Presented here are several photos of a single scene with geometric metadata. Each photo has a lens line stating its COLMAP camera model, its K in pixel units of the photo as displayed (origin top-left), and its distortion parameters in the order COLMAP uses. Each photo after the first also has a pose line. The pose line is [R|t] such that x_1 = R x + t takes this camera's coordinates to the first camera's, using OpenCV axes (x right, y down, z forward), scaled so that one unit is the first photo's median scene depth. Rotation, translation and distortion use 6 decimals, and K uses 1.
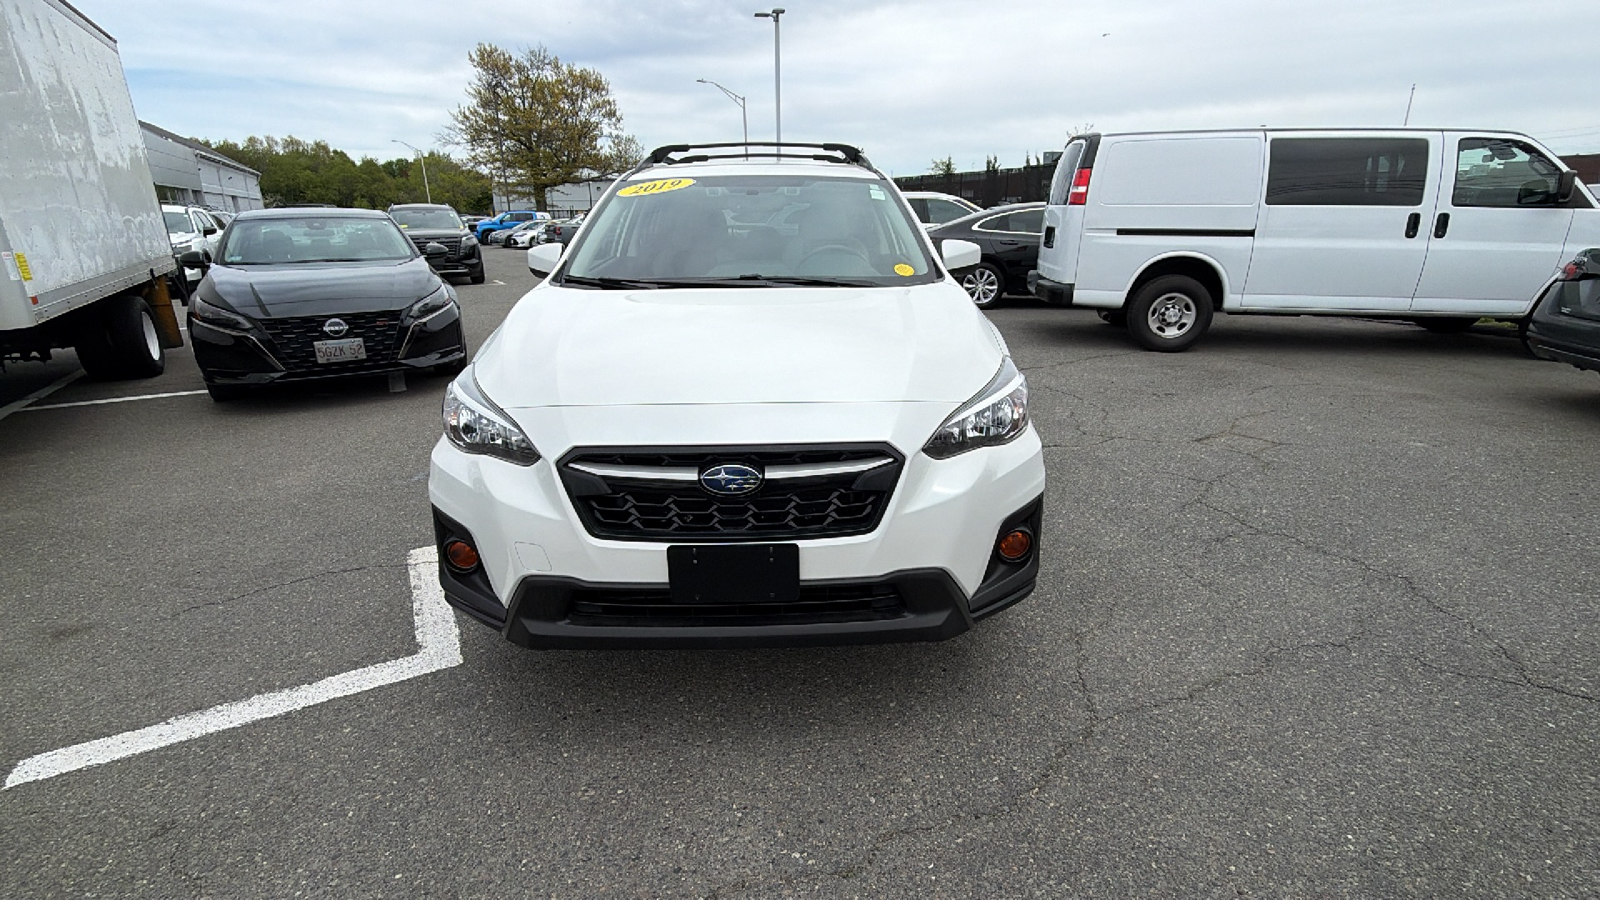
lens RADIAL K [[731.6, 0, 806.5], [0, 731.6, 445.6], [0, 0, 1]] dist [0.000653, -0.000530]
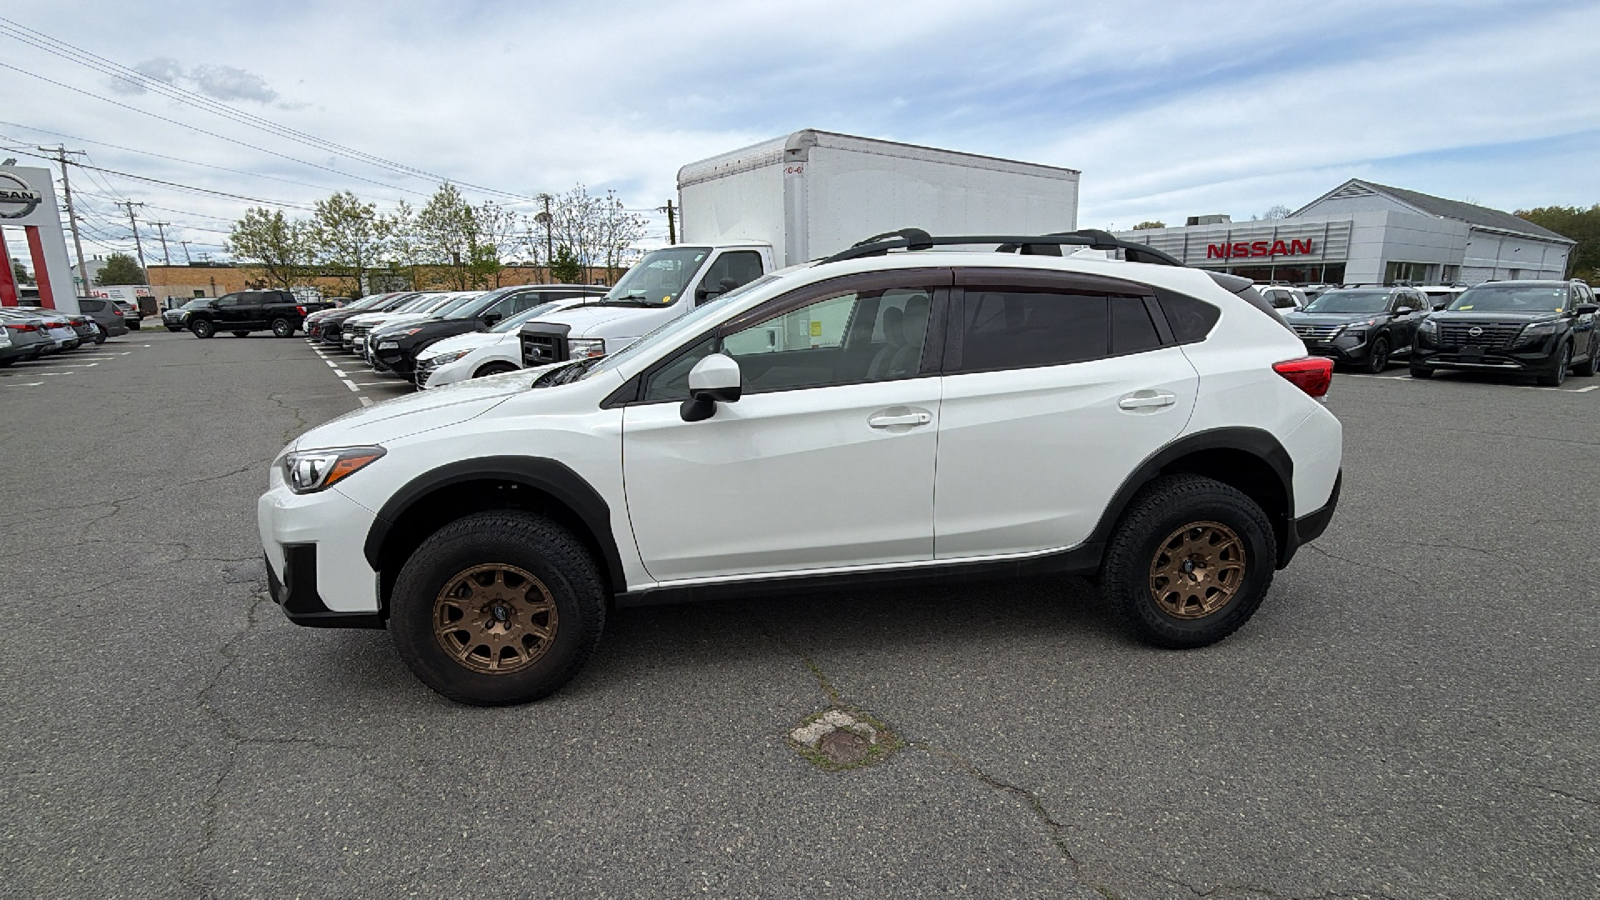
lens RADIAL K [[731.6, 0, 800.6], [0, 731.6, 443.4], [0, 0, 1]] dist [0.000653, -0.000530]
pose [[0.117467, 0.205029, -0.971681, 0.473232], [-0.296698, 0.941011, 0.162690, -0.165887], [0.947719, 0.269185, 0.171369, 0.468560]]
